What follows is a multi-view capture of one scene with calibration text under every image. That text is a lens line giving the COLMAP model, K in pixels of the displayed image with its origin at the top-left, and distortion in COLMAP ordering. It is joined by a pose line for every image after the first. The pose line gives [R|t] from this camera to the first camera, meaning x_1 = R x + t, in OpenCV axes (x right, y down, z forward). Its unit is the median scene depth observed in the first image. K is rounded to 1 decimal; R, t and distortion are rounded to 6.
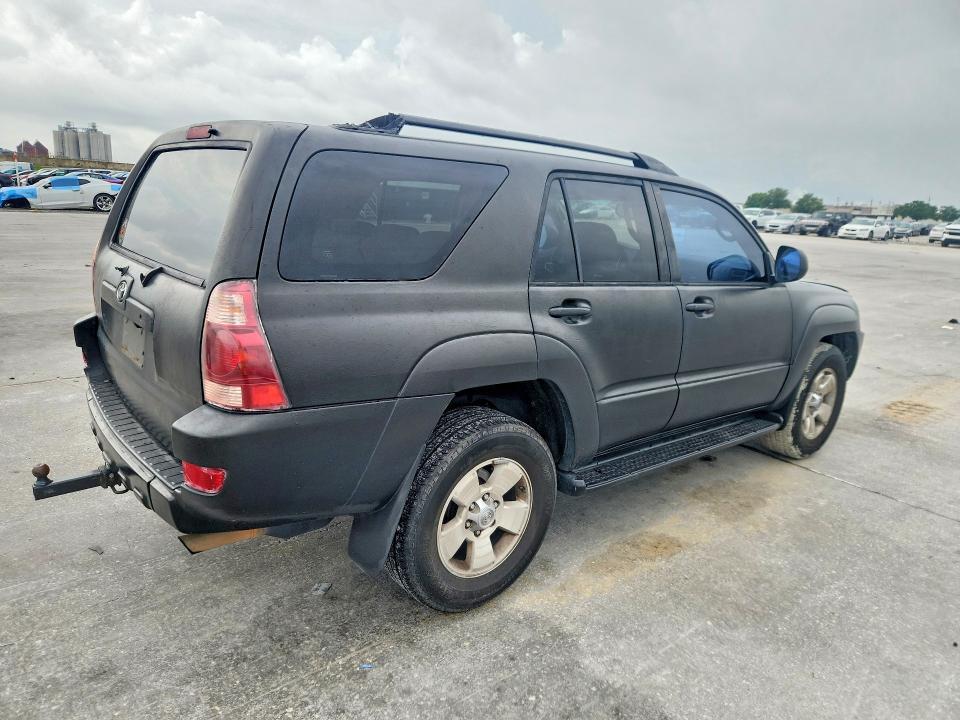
lens RADIAL K [[736.2, 0, 480.0], [0, 736.2, 360.0], [0, 0, 1]] dist [0.001525, 0.002769]
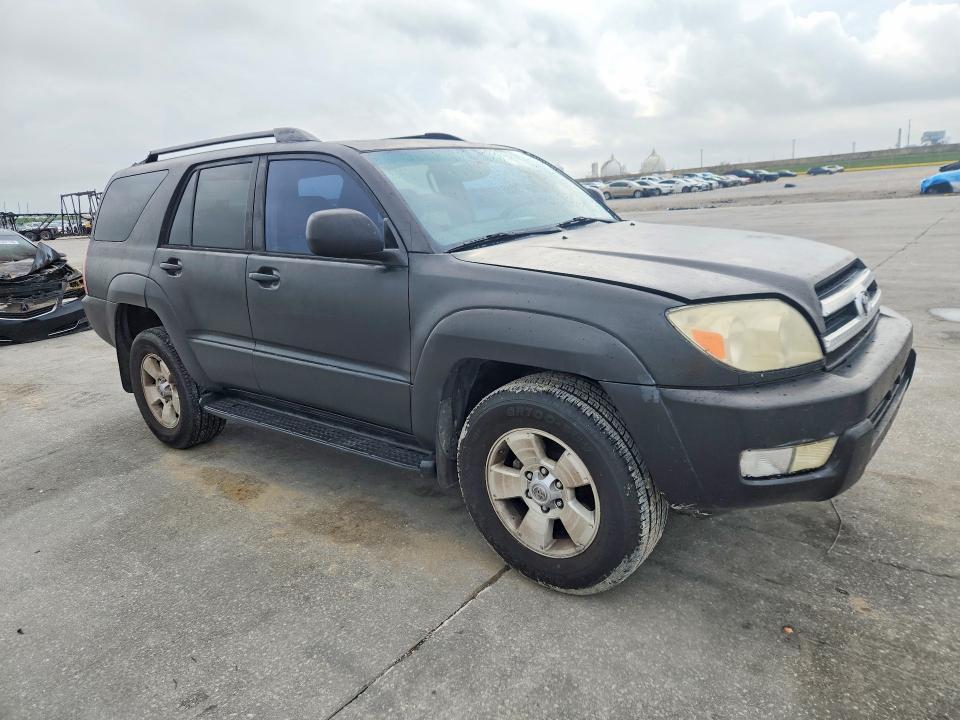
lens RADIAL K [[755.5, 0, 494.9], [0, 755.5, 368.0], [0, 0, 1]] dist [0.038274, -0.007226]
pose [[0.065653, 0.150619, -0.986409, 1.331166], [-0.136513, 0.980603, 0.140646, -0.136892], [0.988460, 0.125423, 0.084941, 1.226386]]
